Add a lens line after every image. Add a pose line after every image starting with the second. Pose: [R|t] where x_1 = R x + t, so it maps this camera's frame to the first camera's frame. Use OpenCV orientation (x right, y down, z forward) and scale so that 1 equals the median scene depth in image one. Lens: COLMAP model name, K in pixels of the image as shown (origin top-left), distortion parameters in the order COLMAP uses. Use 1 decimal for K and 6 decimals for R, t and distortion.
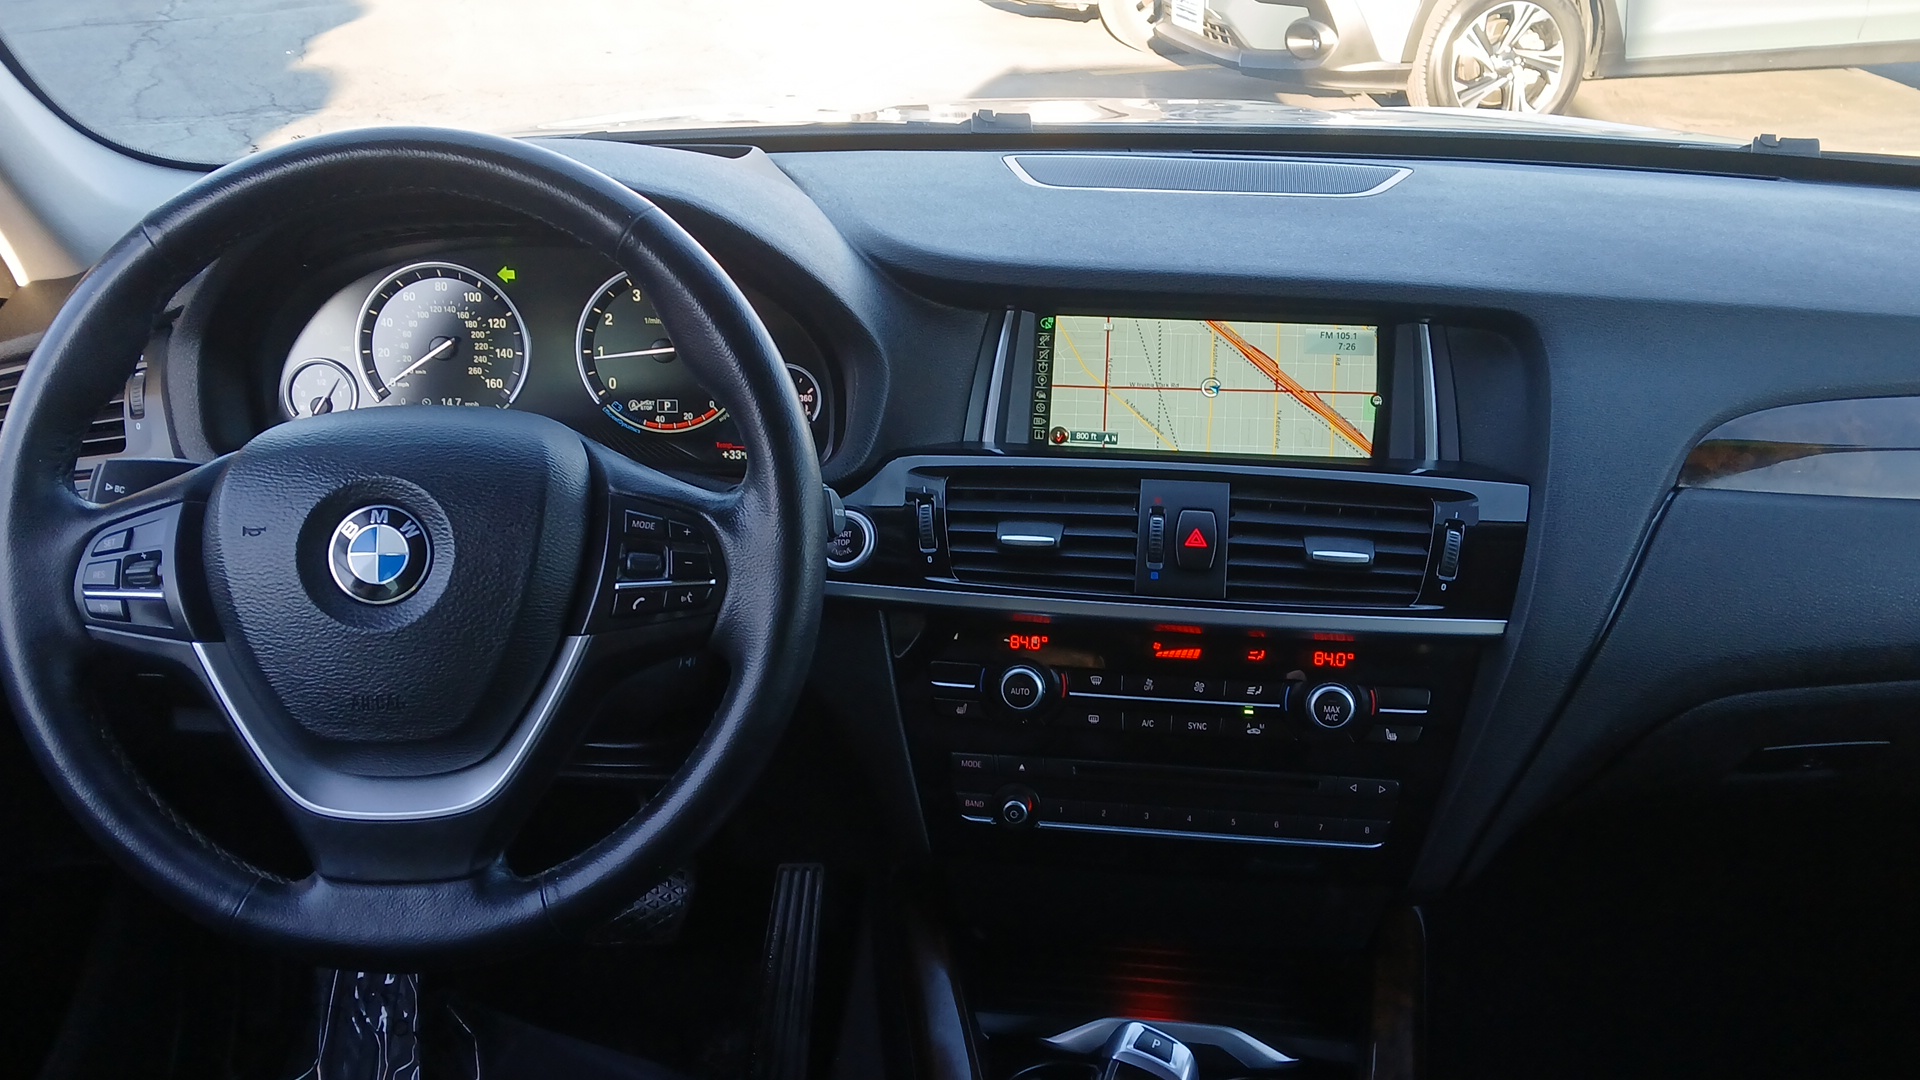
lens RADIAL K [[1150.2, 0, 960.0], [0, 1150.2, 540.0], [0, 0, 1]] dist [0.035427, -0.087052]
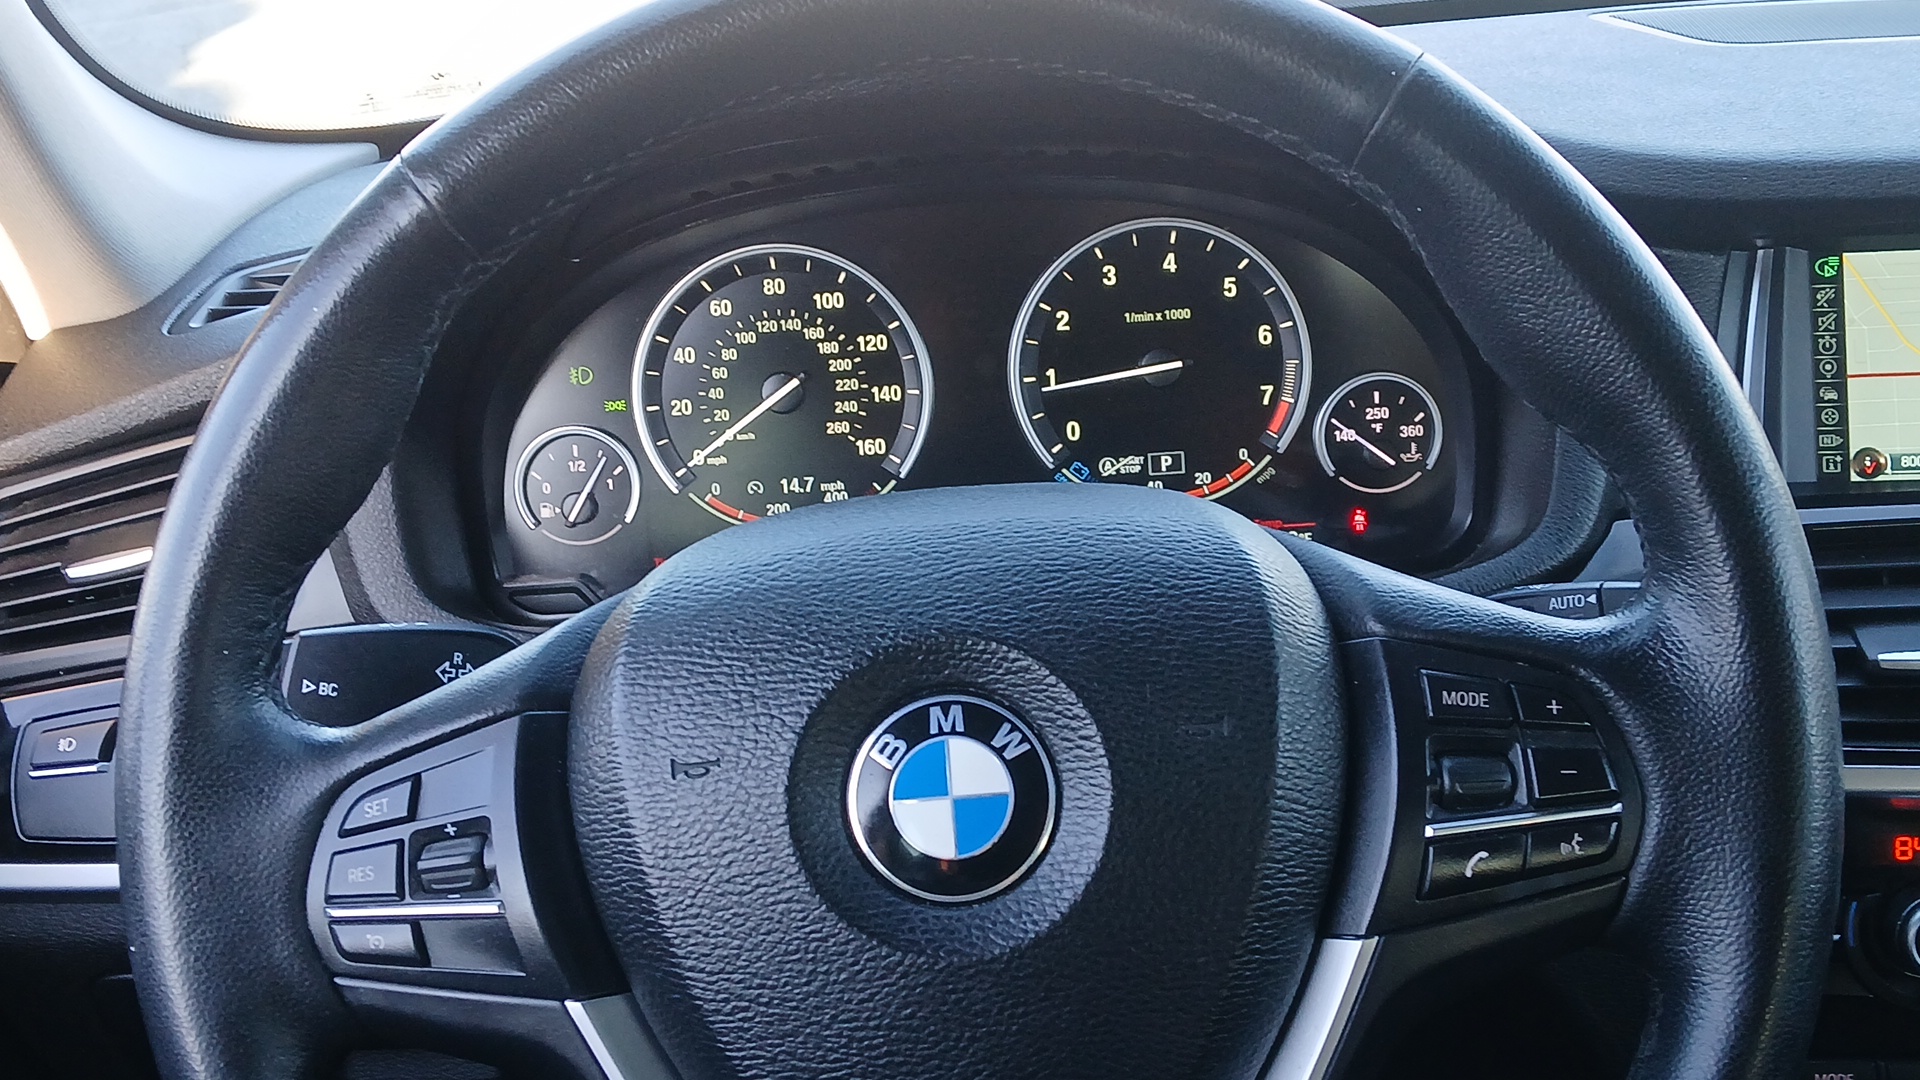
lens RADIAL K [[1481.7, 0, 958.6], [0, 1481.7, 566.5], [0, 0, 1]] dist [-0.008325, -0.010560]
pose [[0.996284, -0.071769, -0.047617, -0.410045], [0.069669, 0.996582, -0.044387, -0.050141], [0.050640, 0.040904, 0.997879, 0.332047]]
